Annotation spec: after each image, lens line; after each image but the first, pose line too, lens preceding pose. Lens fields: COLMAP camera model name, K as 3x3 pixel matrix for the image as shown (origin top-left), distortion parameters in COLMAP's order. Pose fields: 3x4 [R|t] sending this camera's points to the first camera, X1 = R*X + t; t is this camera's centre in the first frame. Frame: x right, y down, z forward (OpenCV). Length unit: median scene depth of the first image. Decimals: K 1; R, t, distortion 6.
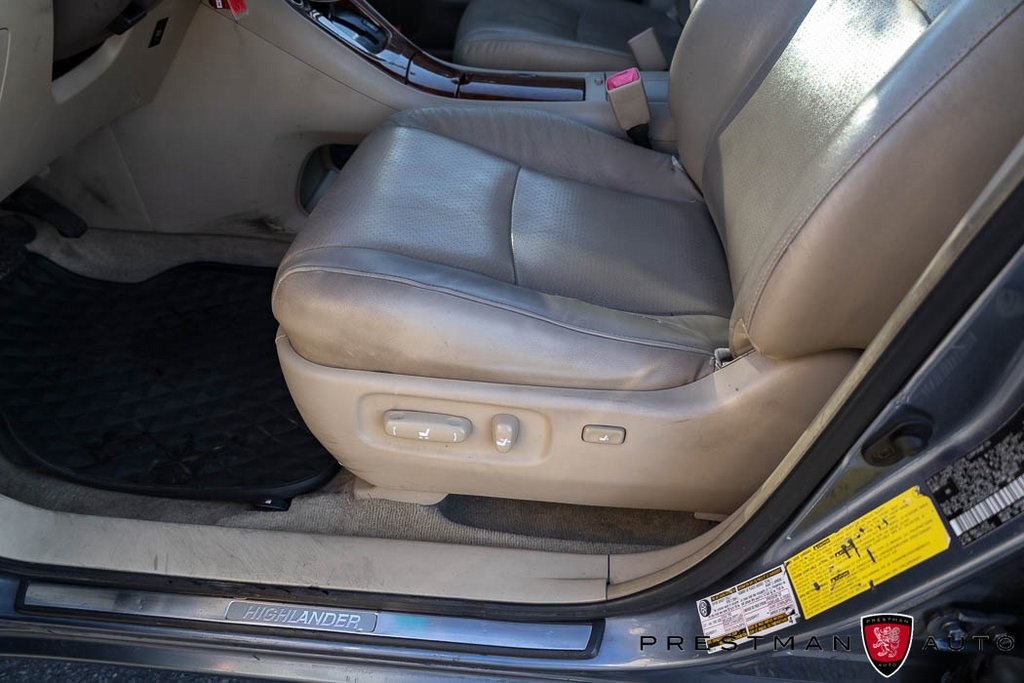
lens RADIAL K [[673.4, 0, 512.0], [0, 673.4, 341.5], [0, 0, 1]] dist [-0.030389, 0.000254]
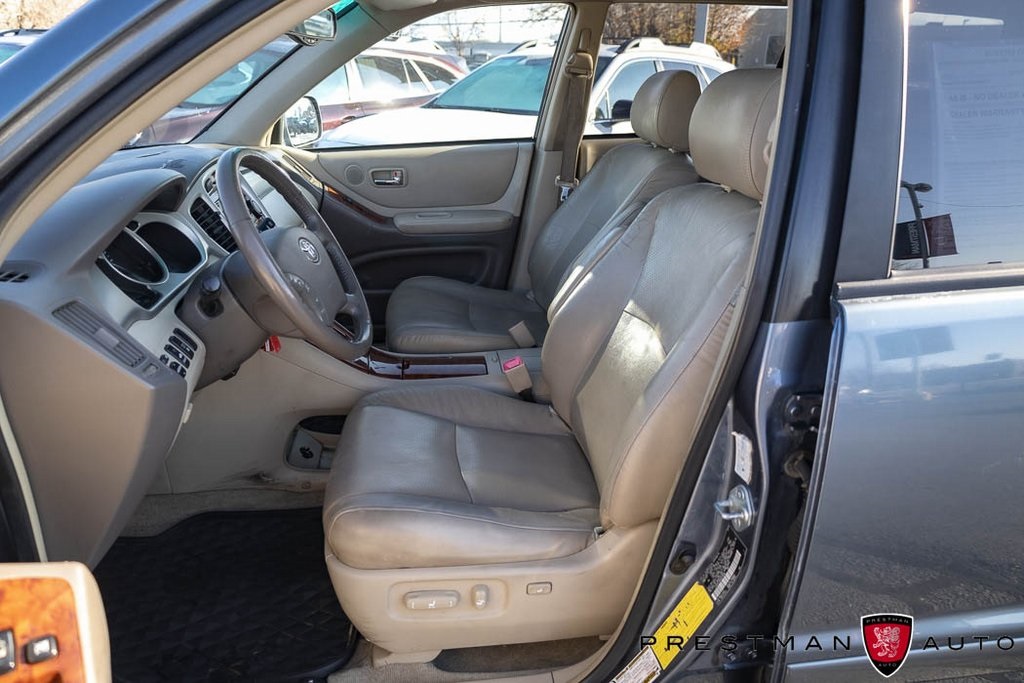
lens RADIAL K [[660.6, 0, 512.0], [0, 660.6, 341.5], [0, 0, 1]] dist [-0.000035, -0.000513]
pose [[0.977878, -0.073273, 0.195922, -0.177942], [0.128443, 0.949602, -0.285934, 0.012432], [-0.165096, 0.304773, 0.938007, -0.622582]]
